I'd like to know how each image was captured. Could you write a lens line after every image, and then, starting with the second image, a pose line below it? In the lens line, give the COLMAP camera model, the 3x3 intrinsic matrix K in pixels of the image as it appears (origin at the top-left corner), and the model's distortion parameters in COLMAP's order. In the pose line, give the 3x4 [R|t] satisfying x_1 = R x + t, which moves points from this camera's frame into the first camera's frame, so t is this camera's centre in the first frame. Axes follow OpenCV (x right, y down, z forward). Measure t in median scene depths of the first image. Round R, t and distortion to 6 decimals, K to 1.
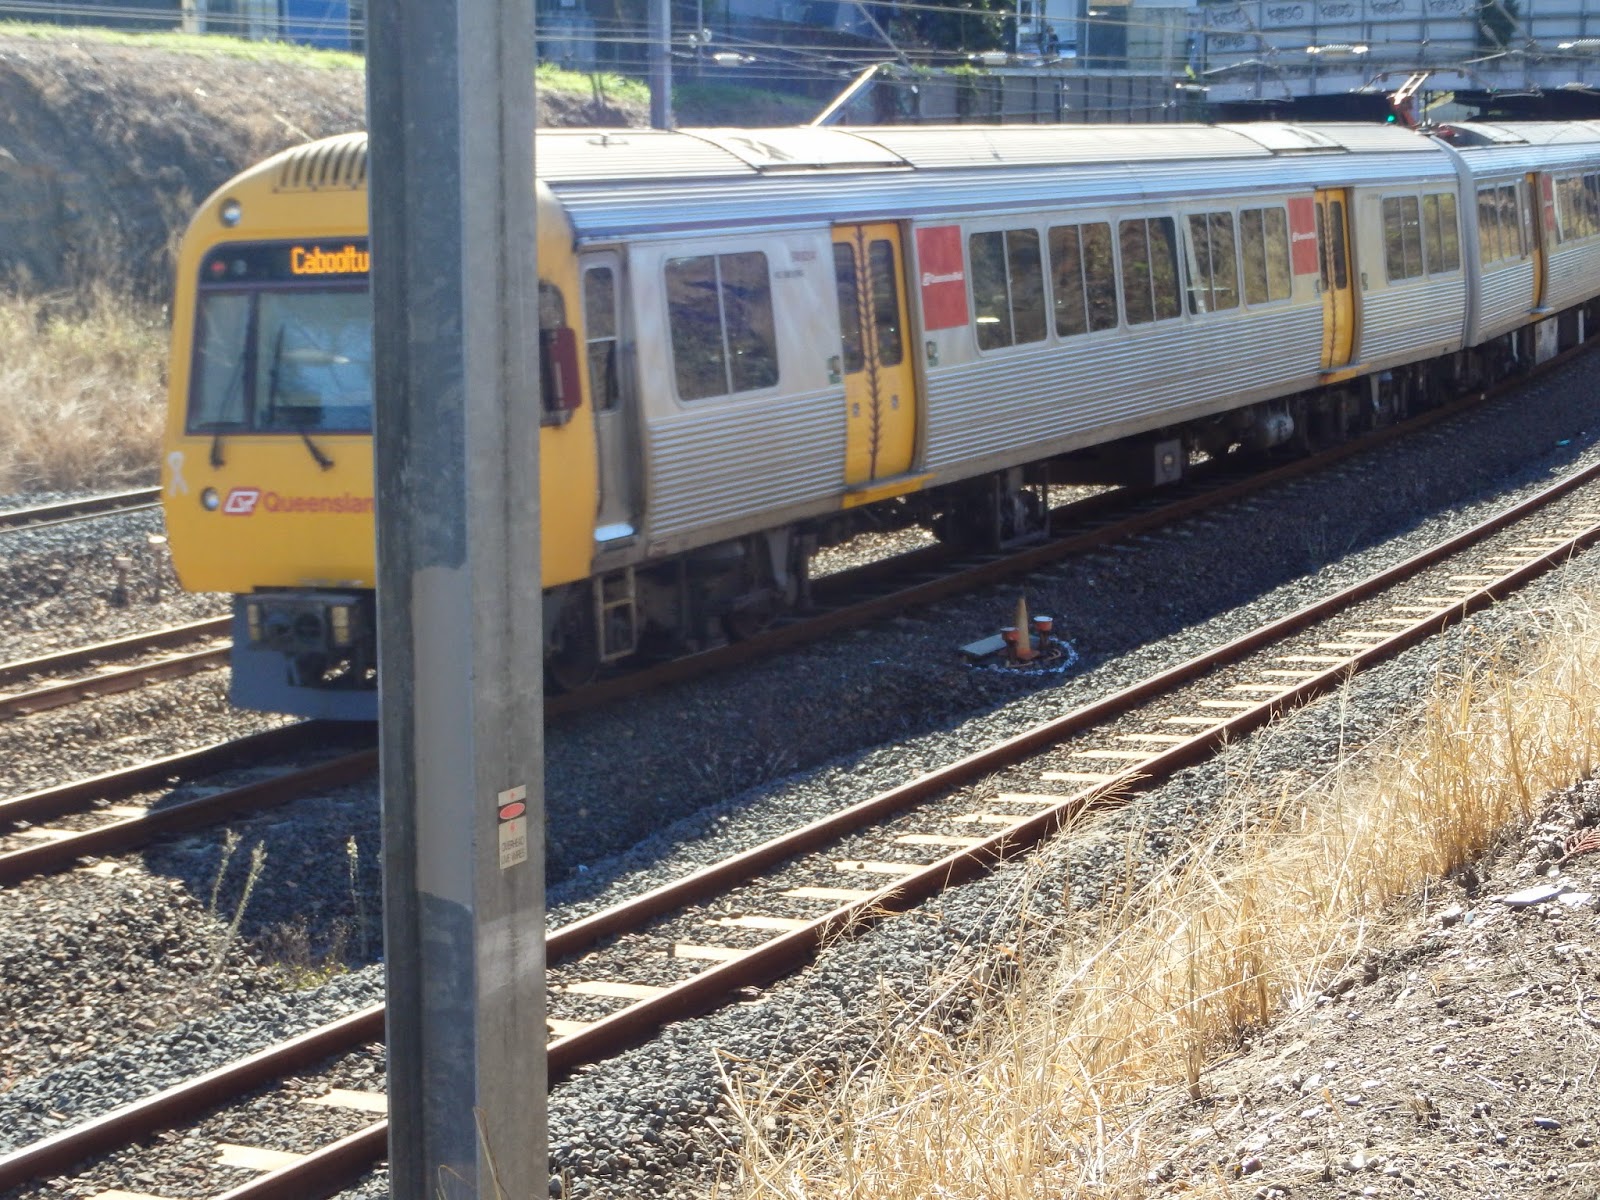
lens RADIAL K [[3159.3, 0, 800.0], [0, 3159.3, 600.0], [0, 0, 1]] dist [-0.008026, 0.186392]
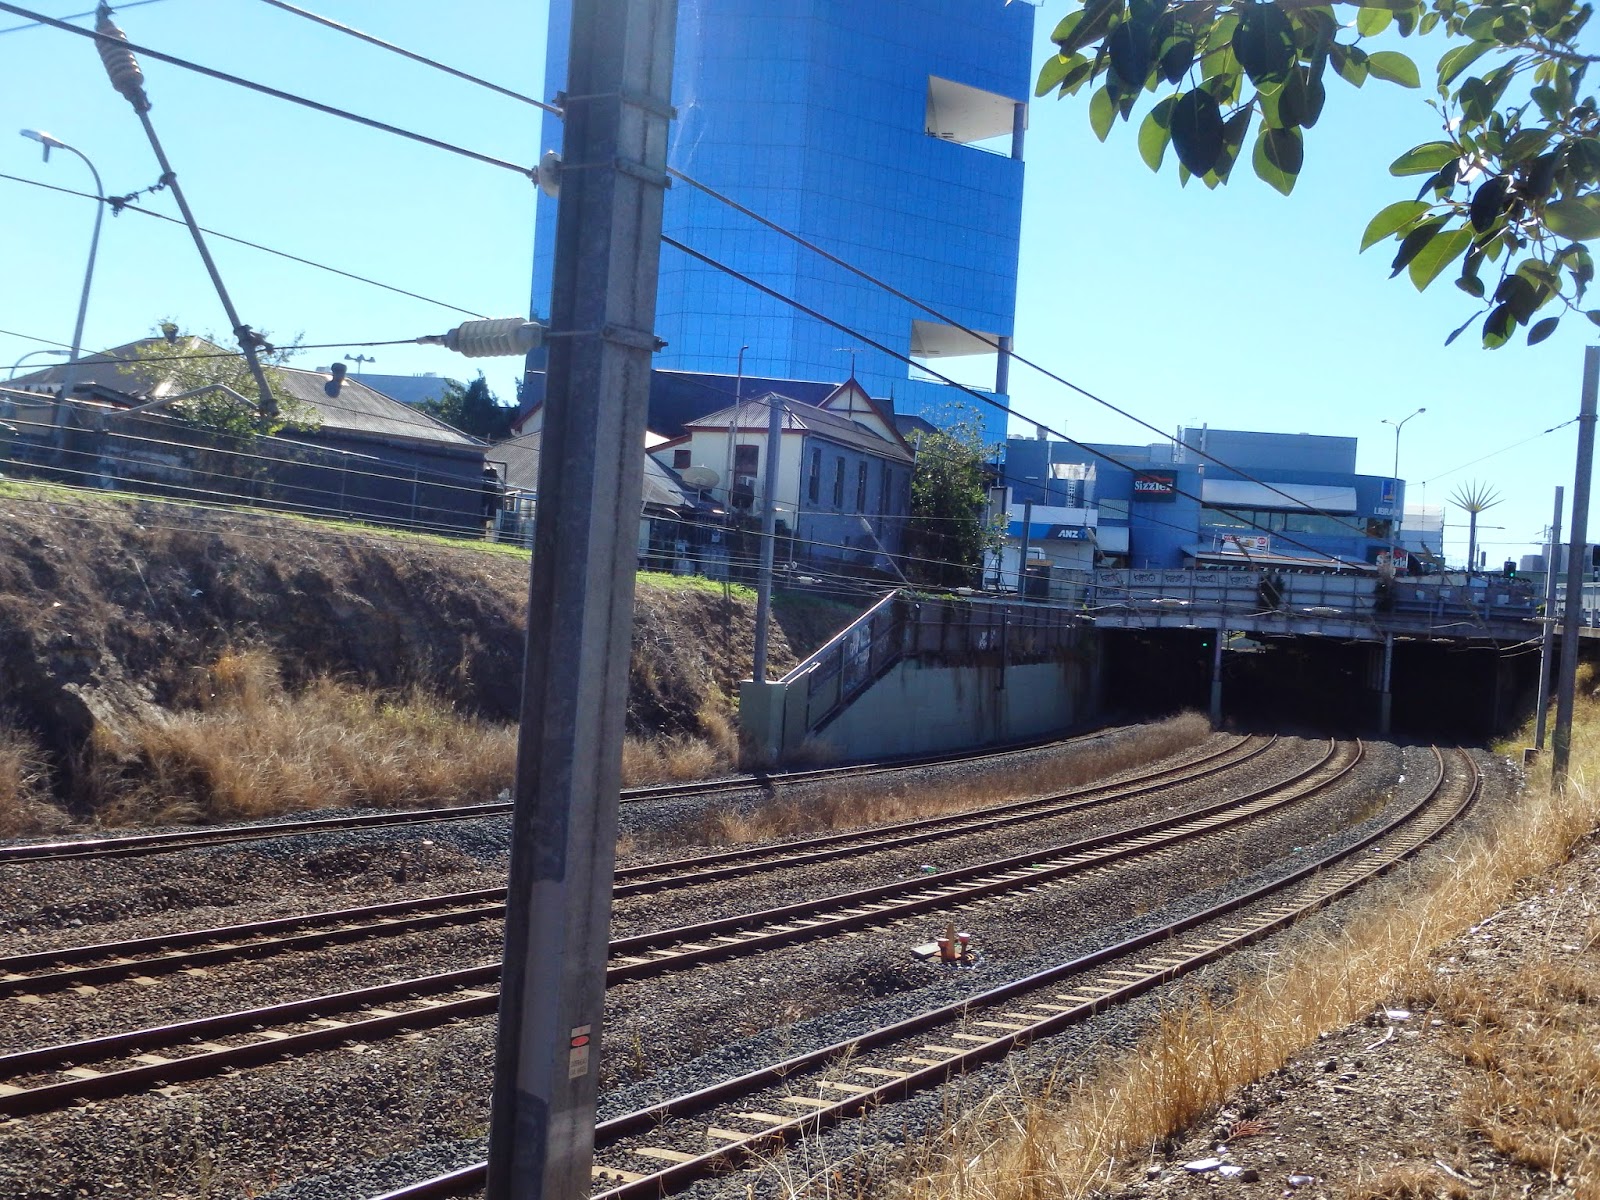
lens RADIAL K [[1900.4, 0, 800.0], [0, 1900.4, 600.0], [0, 0, 1]] dist [0.002114, 0.022968]
pose [[0.996810, 0.074042, -0.029806, 0.012377], [-0.077839, 0.984394, -0.157829, -0.003493], [0.017655, 0.159646, 0.987017, 0.015692]]
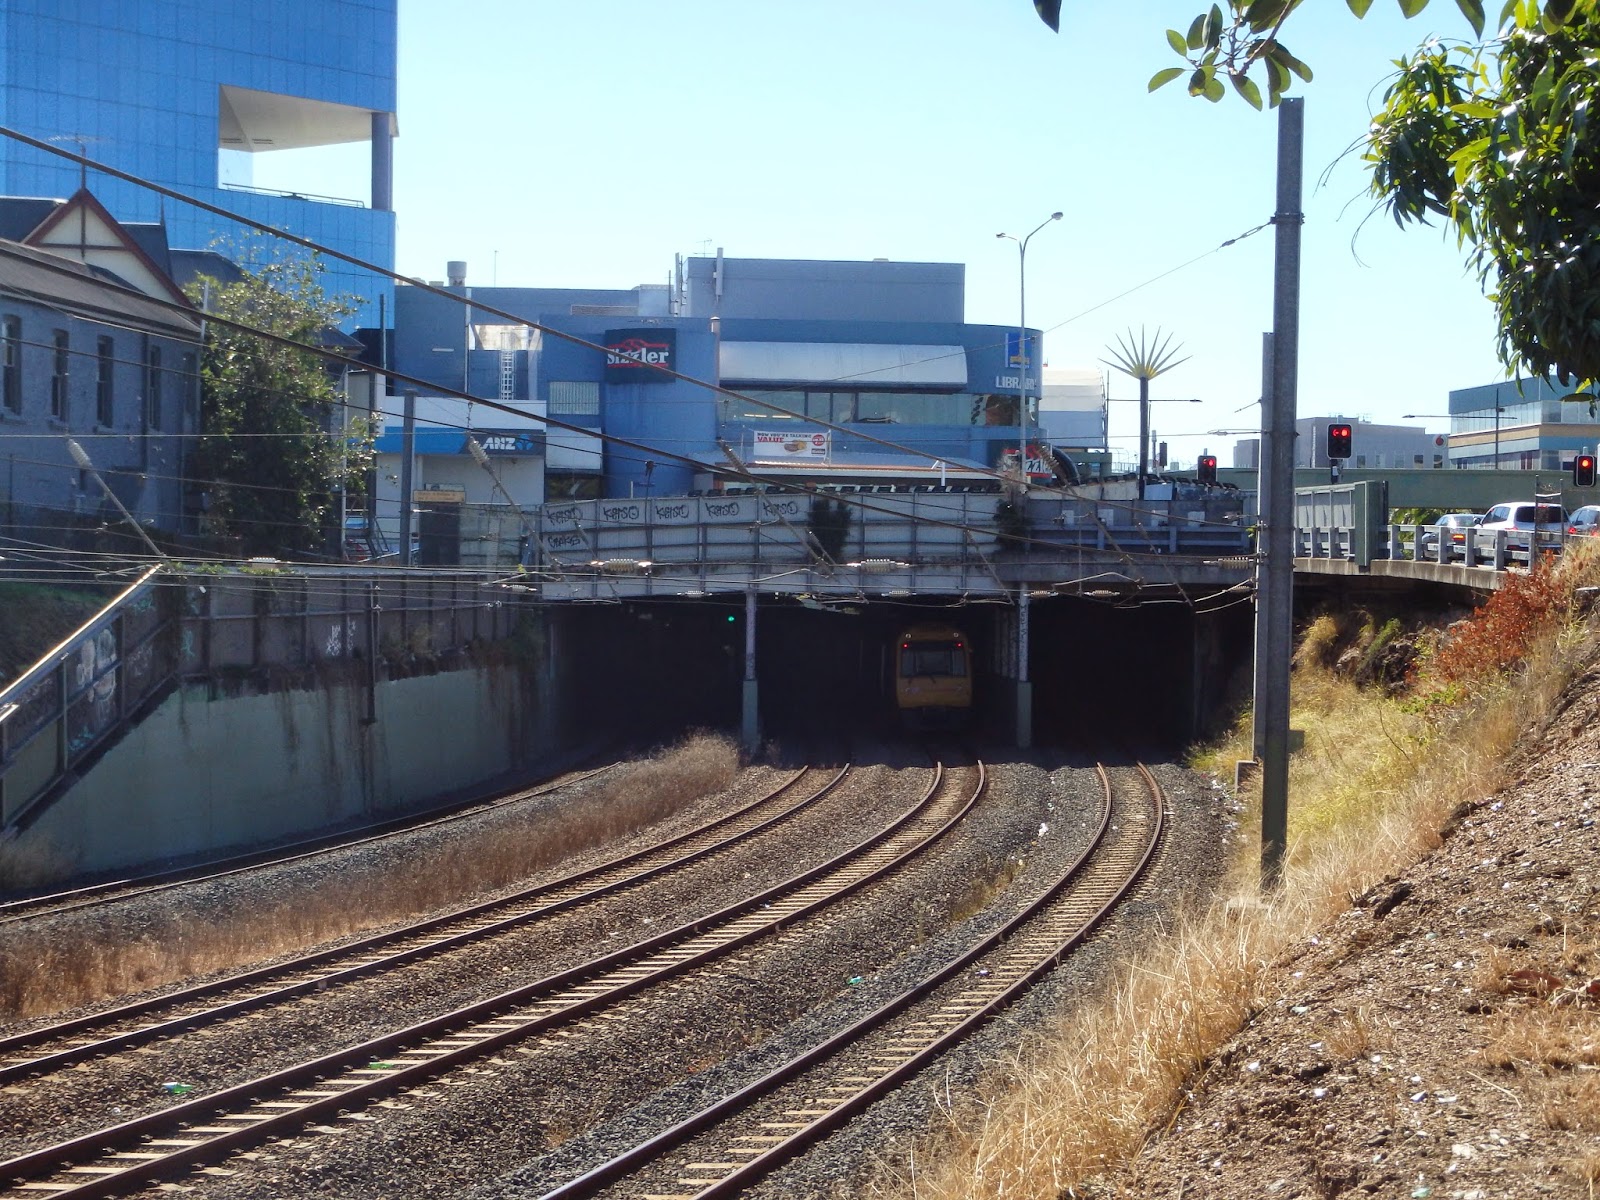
lens RADIAL K [[3159.3, 0, 800.0], [0, 3159.3, 600.0], [0, 0, 1]] dist [-0.008026, 0.186392]
pose [[0.981311, 0.016682, 0.191706, 0.100065], [0.012563, 0.988556, -0.150330, -0.047639], [-0.192020, 0.149929, 0.969871, 0.168578]]
